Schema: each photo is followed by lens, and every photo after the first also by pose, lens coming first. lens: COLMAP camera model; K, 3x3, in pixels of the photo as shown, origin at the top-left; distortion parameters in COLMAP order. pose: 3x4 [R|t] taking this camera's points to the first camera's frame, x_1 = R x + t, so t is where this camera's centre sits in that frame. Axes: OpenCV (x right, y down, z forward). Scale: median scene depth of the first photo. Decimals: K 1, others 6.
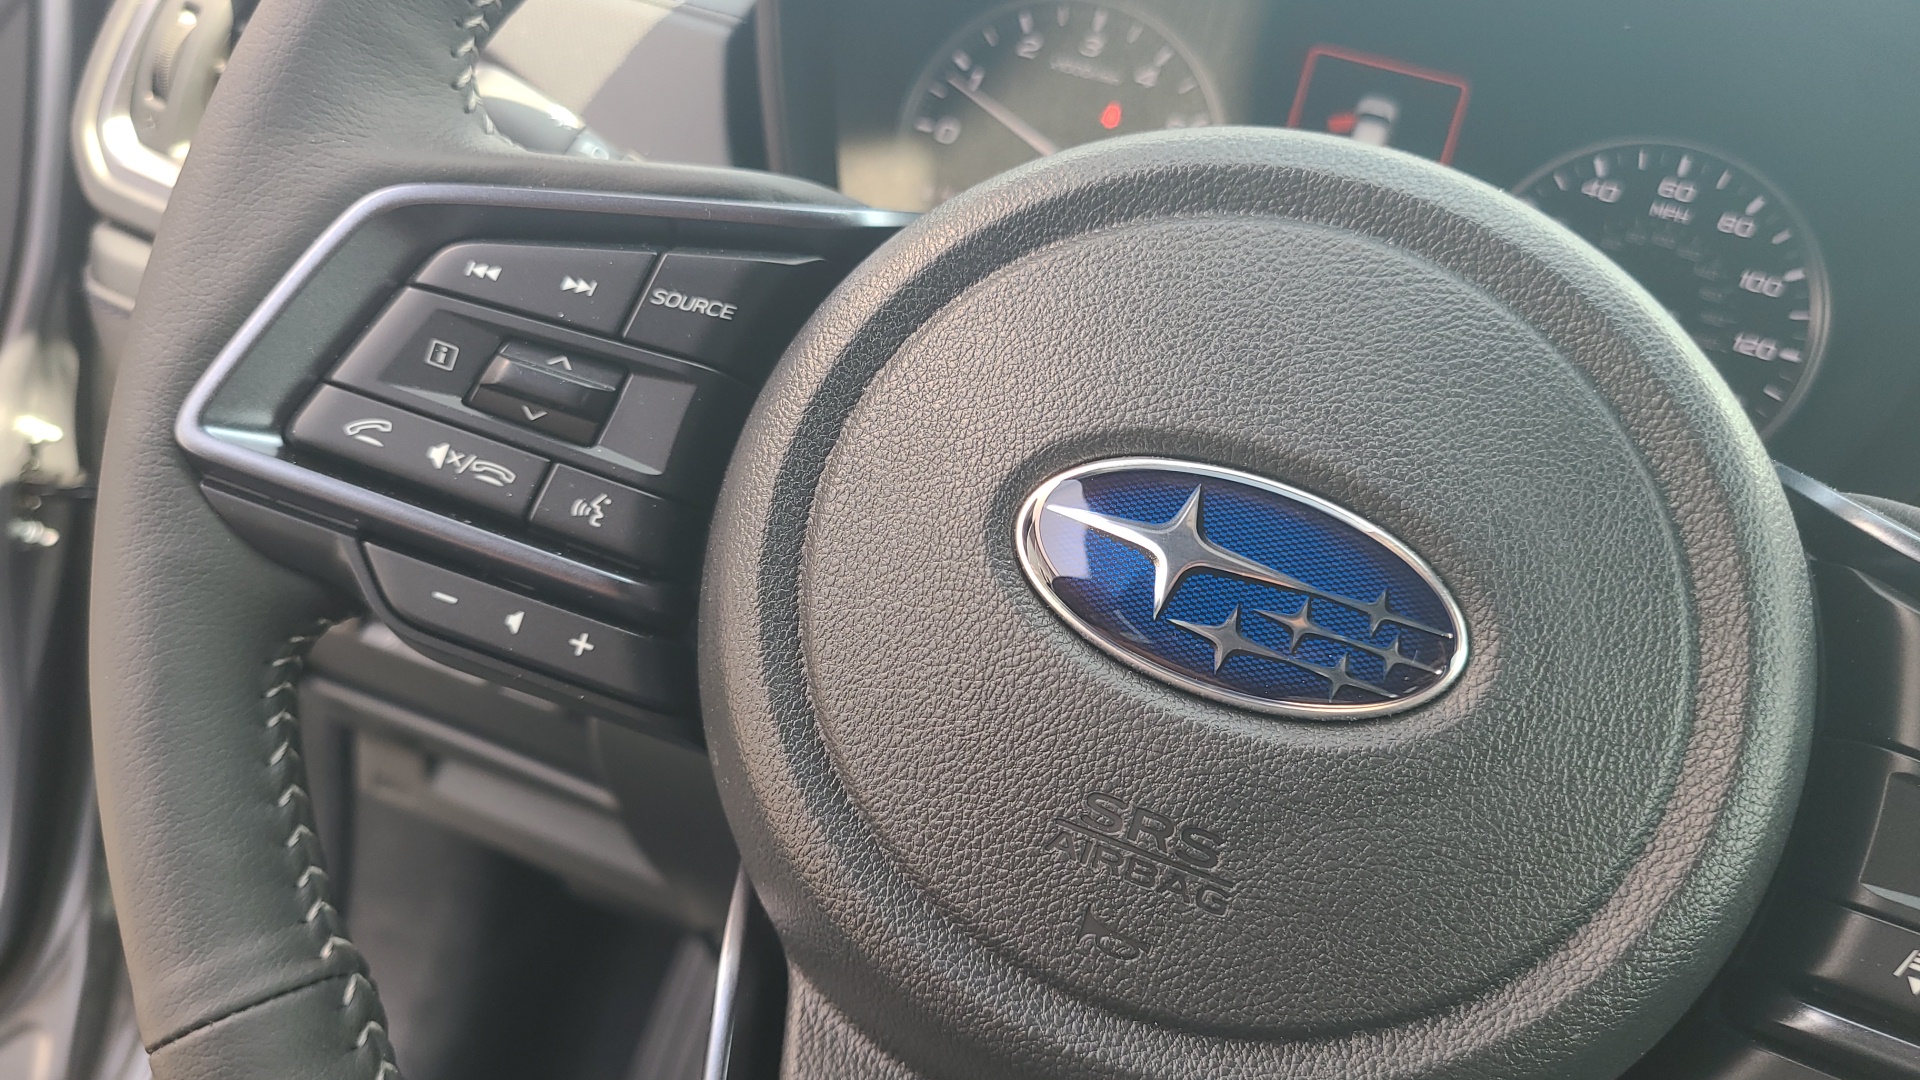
lens RADIAL K [[1512.8, 0, 935.7], [0, 1512.8, 540.6], [0, 0, 1]] dist [-0.005812, 0.000412]
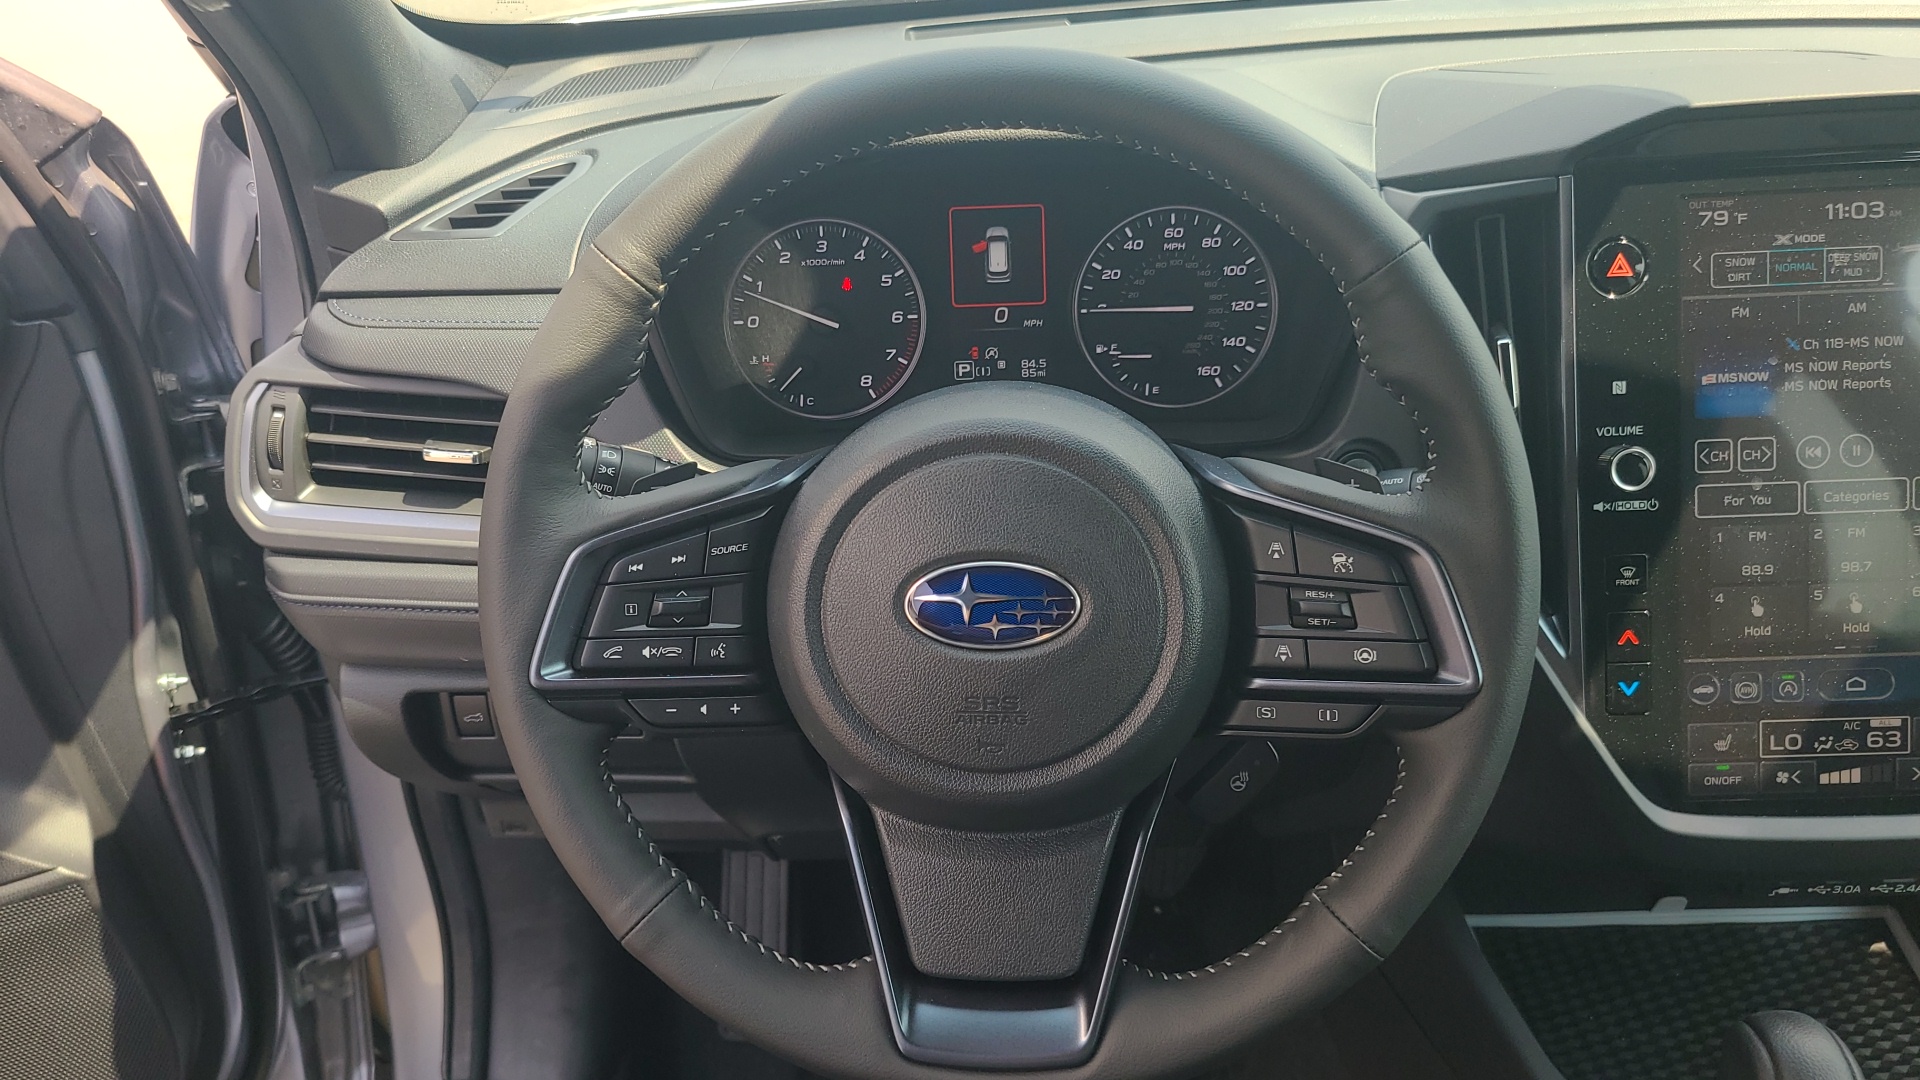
lens RADIAL K [[1496.5, 0, 951.6], [0, 1496.5, 532.1], [0, 0, 1]] dist [0.044411, 0.000953]
pose [[0.936928, -0.331532, 0.110690, -0.108159], [0.321424, 0.941667, 0.099748, -0.357513], [-0.137302, -0.057878, 0.988837, -1.489827]]
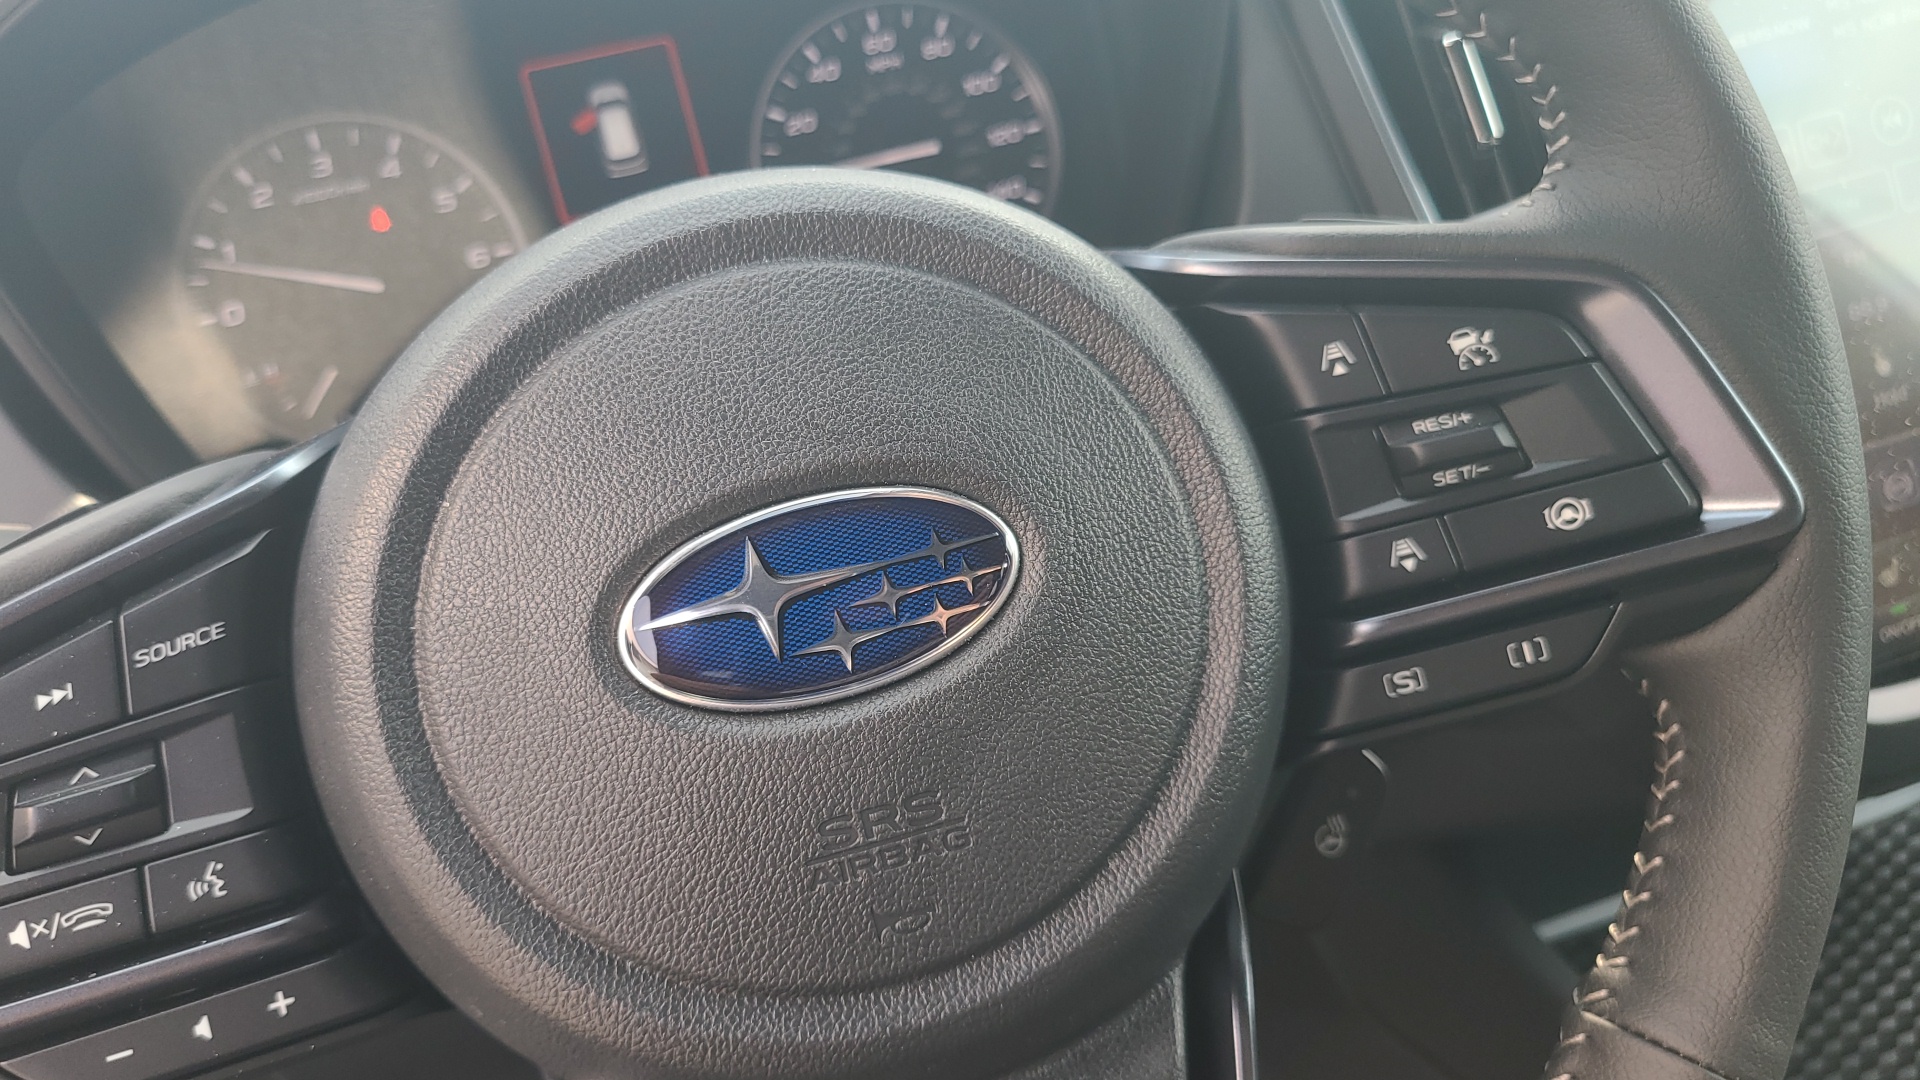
lens RADIAL K [[1512.8, 0, 935.7], [0, 1512.8, 540.6], [0, 0, 1]] dist [-0.005812, 0.000412]
pose [[0.780149, -0.535633, 0.323211, -0.073676], [0.523458, 0.841827, 0.131602, -0.105140], [-0.342578, 0.066519, 0.937131, -0.077095]]
